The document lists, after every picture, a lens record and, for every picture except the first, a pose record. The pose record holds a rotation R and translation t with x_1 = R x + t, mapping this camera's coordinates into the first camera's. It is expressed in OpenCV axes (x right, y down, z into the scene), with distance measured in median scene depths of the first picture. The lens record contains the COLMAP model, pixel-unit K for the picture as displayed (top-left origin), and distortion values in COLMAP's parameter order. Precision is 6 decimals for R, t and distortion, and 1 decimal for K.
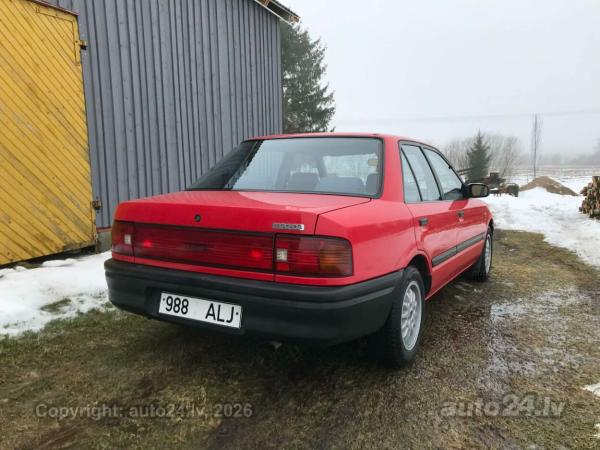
lens RADIAL K [[497.5, 0, 290.5], [0, 497.5, 224.5], [0, 0, 1]] dist [0.056824, -0.054968]
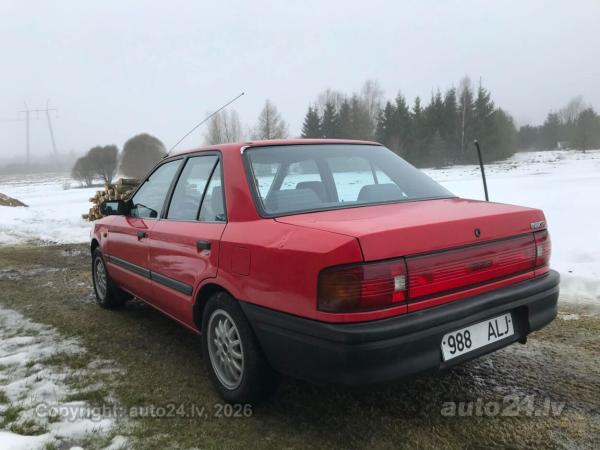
lens RADIAL K [[497.5, 0, 290.5], [0, 497.5, 224.5], [0, 0, 1]] dist [0.056824, -0.054968]
pose [[0.405086, -0.120291, 0.906331, -1.046945], [0.140652, 0.987705, 0.068226, -0.124421], [-0.903395, 0.099840, 0.417025, 0.866924]]
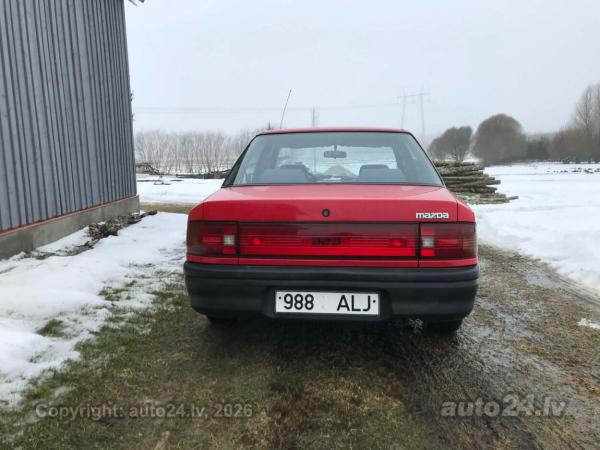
lens RADIAL K [[497.5, 0, 290.5], [0, 497.5, 224.5], [0, 0, 1]] dist [0.056824, -0.054968]
pose [[0.905806, -0.064296, 0.418786, -0.629277], [0.055730, 0.997911, 0.032669, -0.023692], [-0.420012, -0.006253, 0.907497, 0.112040]]
